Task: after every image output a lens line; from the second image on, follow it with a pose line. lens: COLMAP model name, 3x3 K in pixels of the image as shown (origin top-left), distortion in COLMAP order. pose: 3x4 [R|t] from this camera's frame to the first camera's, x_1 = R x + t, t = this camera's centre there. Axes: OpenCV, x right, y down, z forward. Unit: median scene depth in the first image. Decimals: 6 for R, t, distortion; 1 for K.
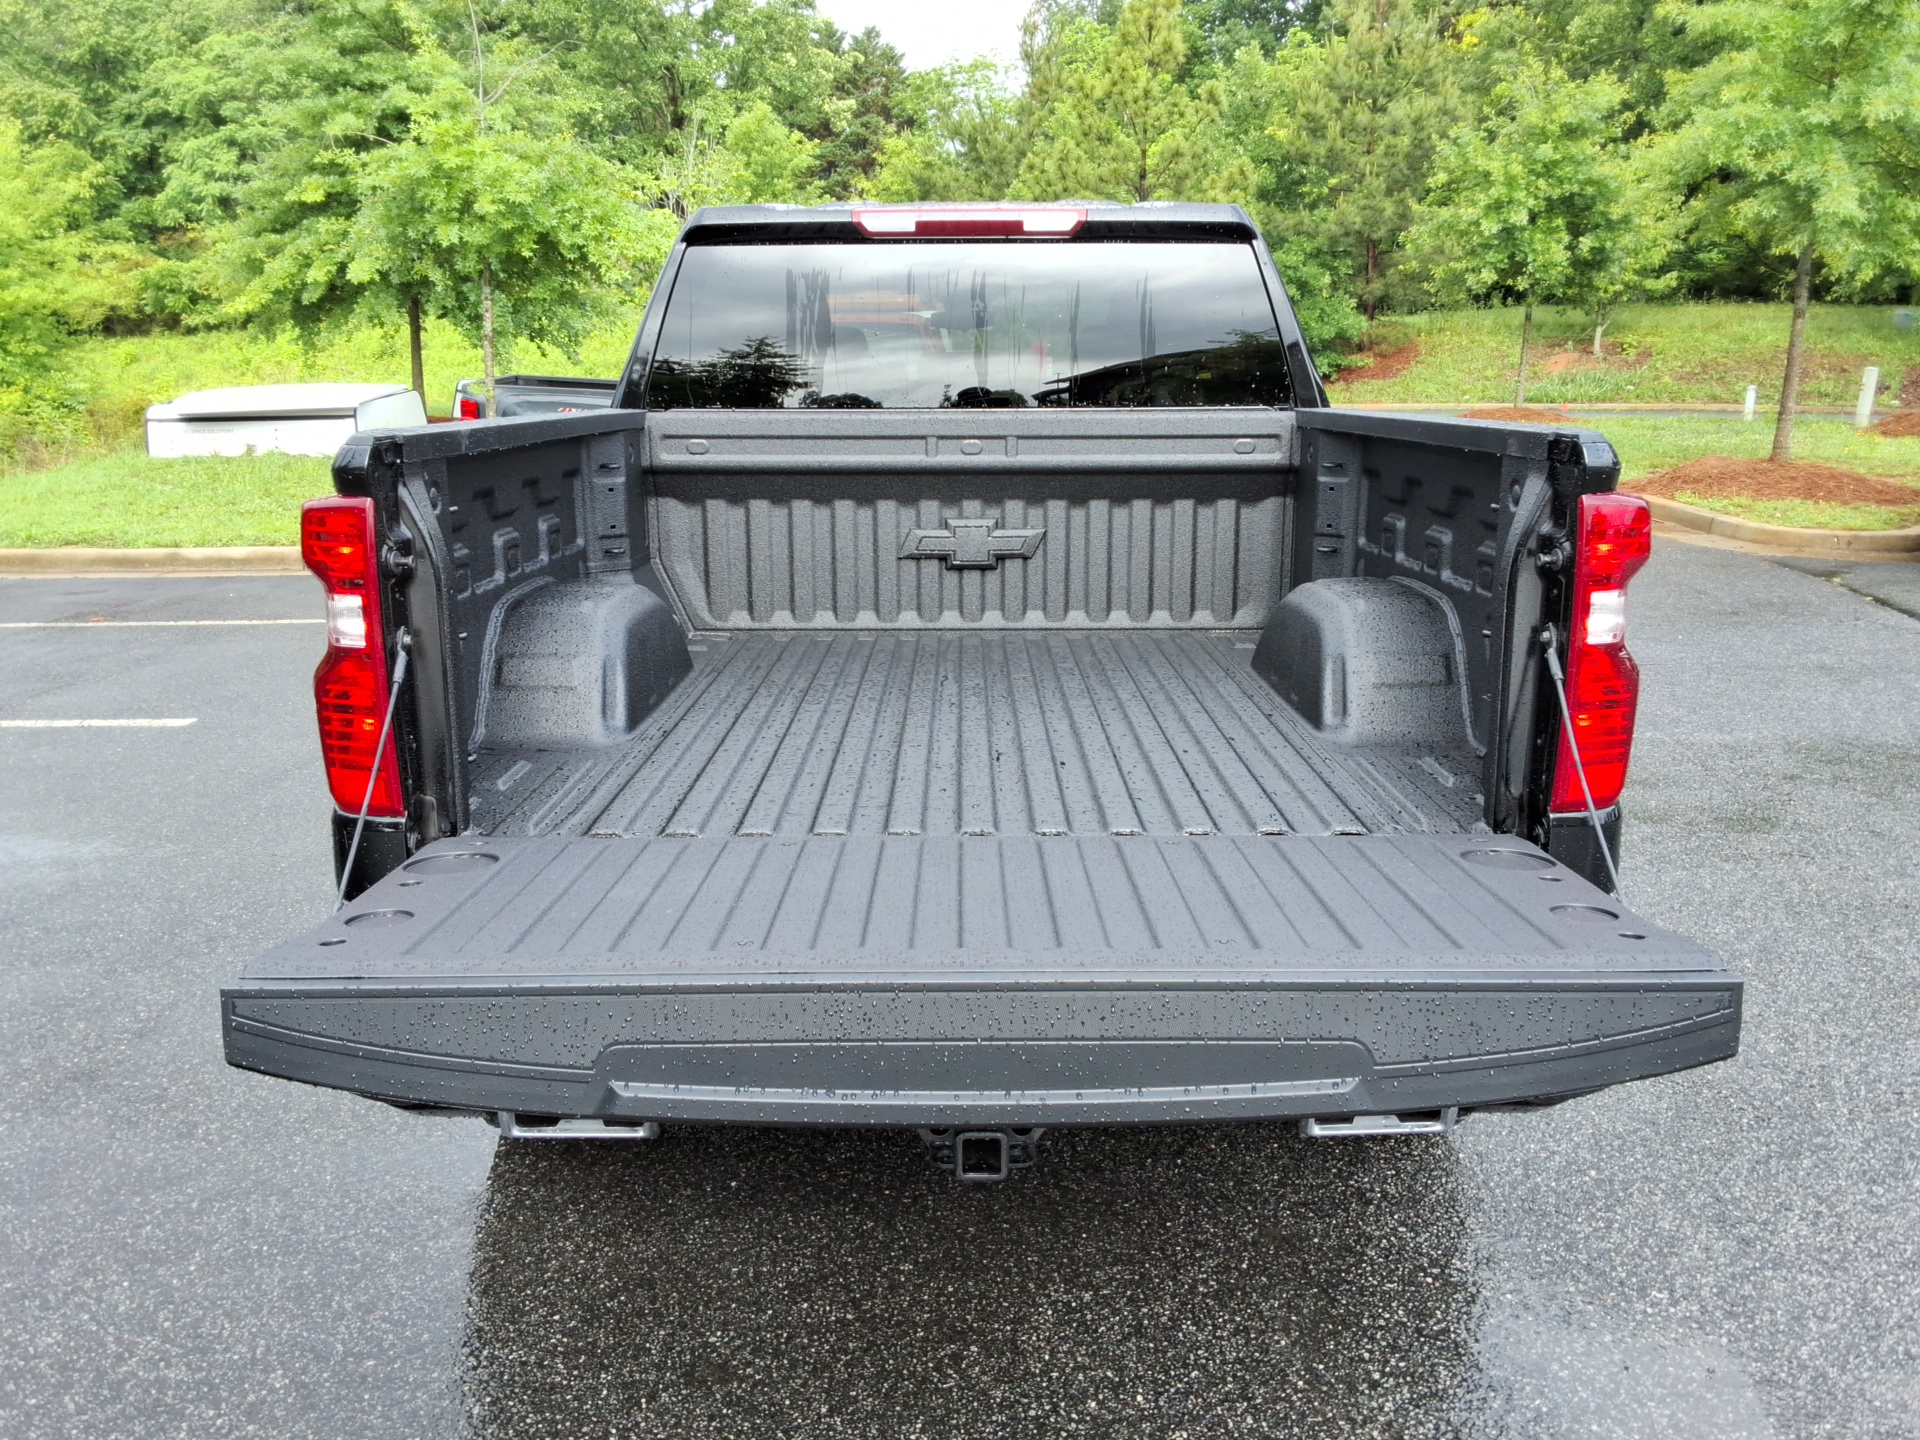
lens RADIAL K [[1551.5, 0, 973.6], [0, 1551.5, 702.0], [0, 0, 1]] dist [0.093914, -0.147198]
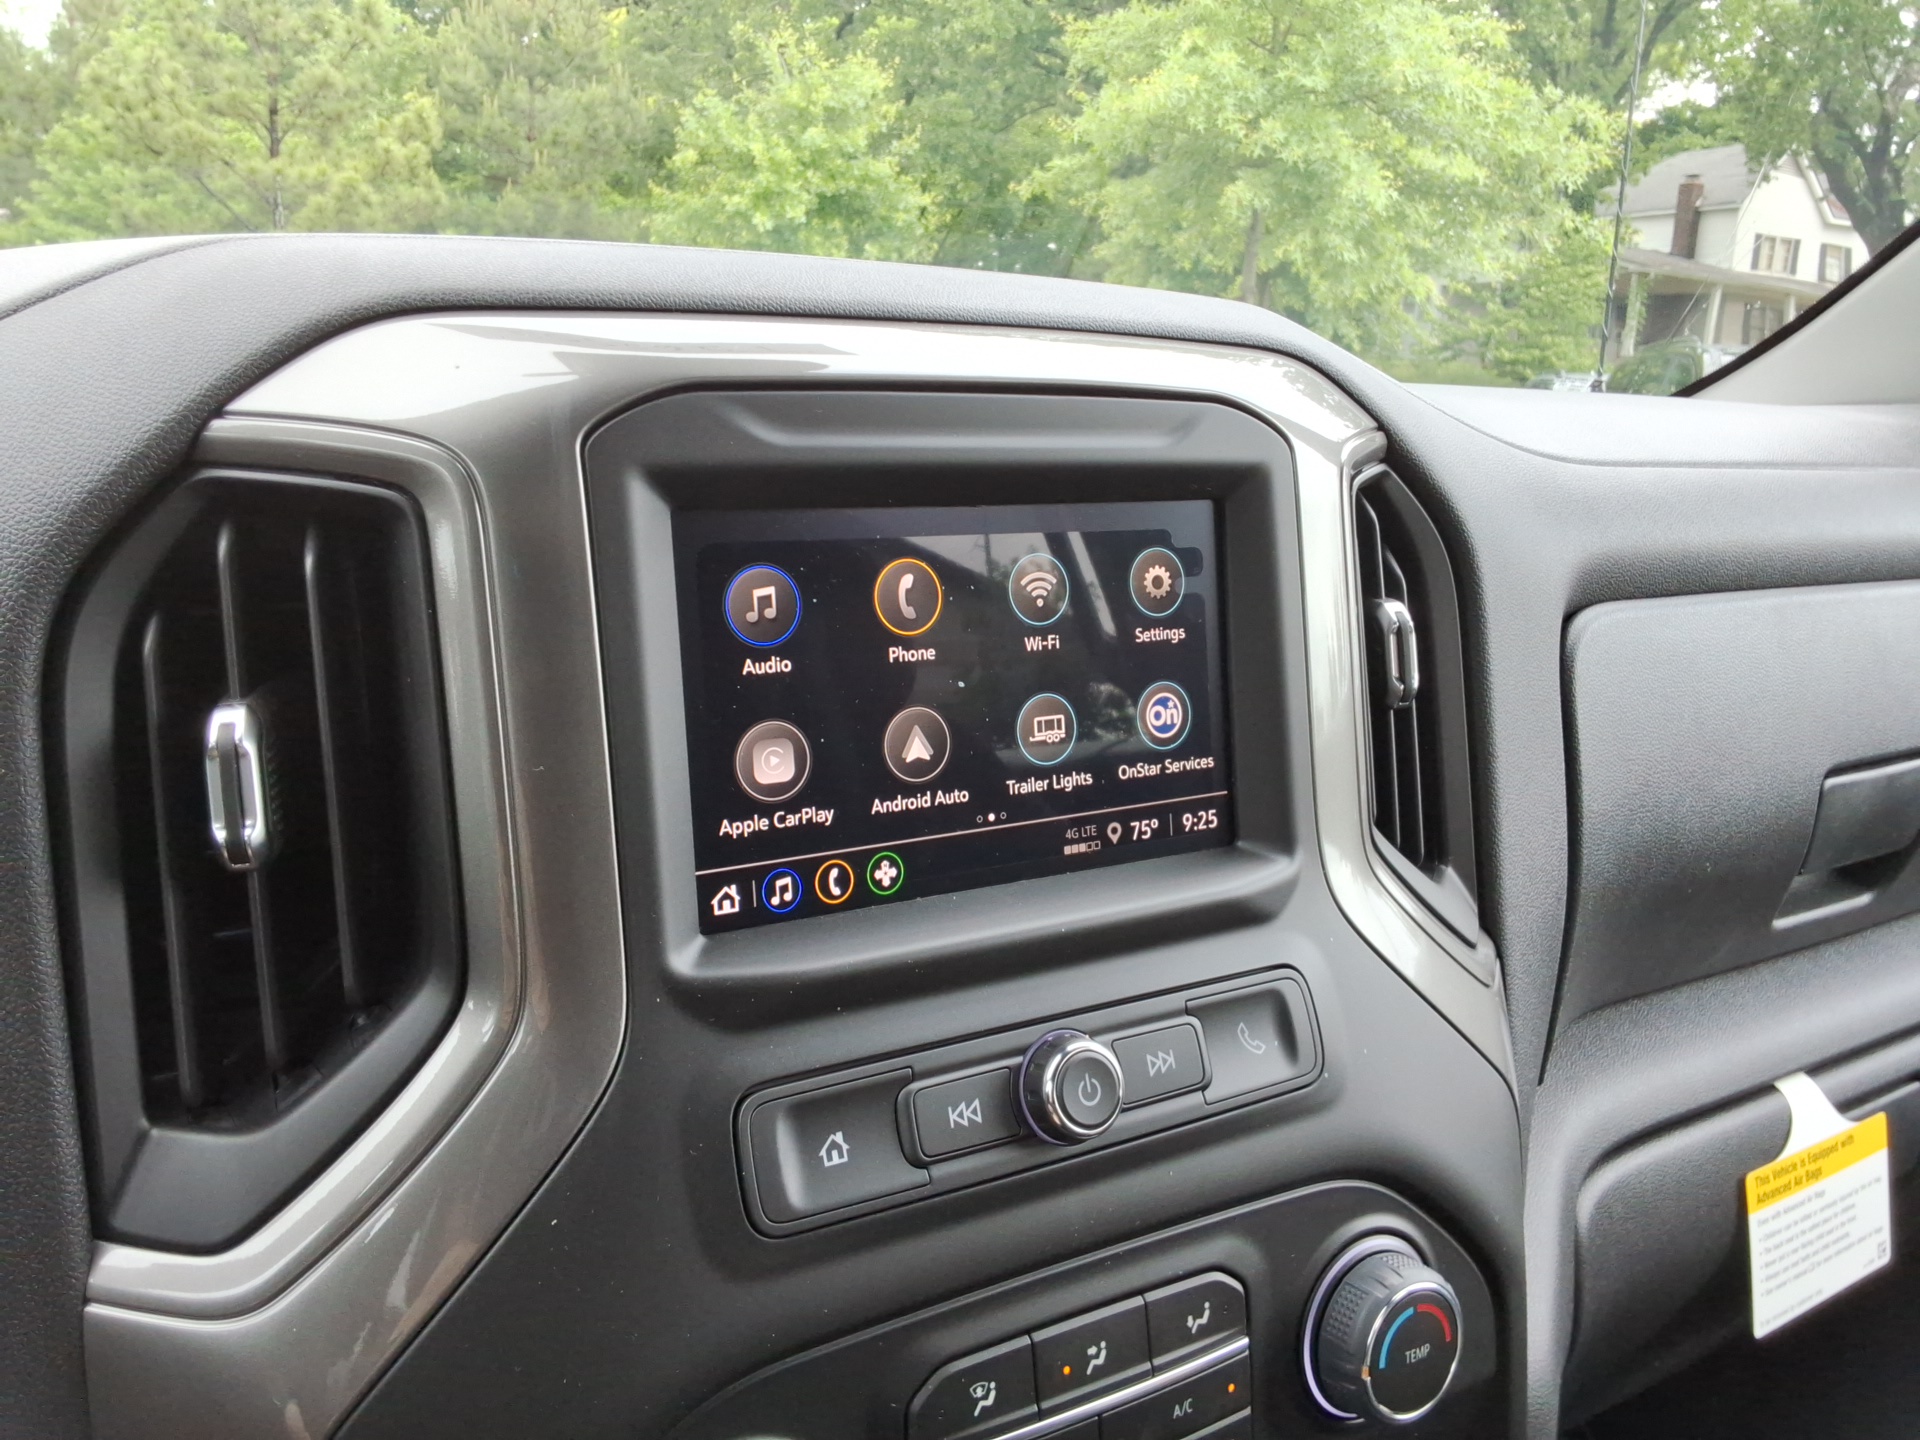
lens RADIAL K [[1552.9, 0, 972.3], [0, 1552.9, 698.7], [0, 0, 1]] dist [0.095737, -0.152274]
pose [[0.853428, -0.068724, 0.516661, -0.012665], [0.077889, 0.996954, 0.003953, -0.052152], [-0.515359, 0.036869, 0.856181, 0.262910]]
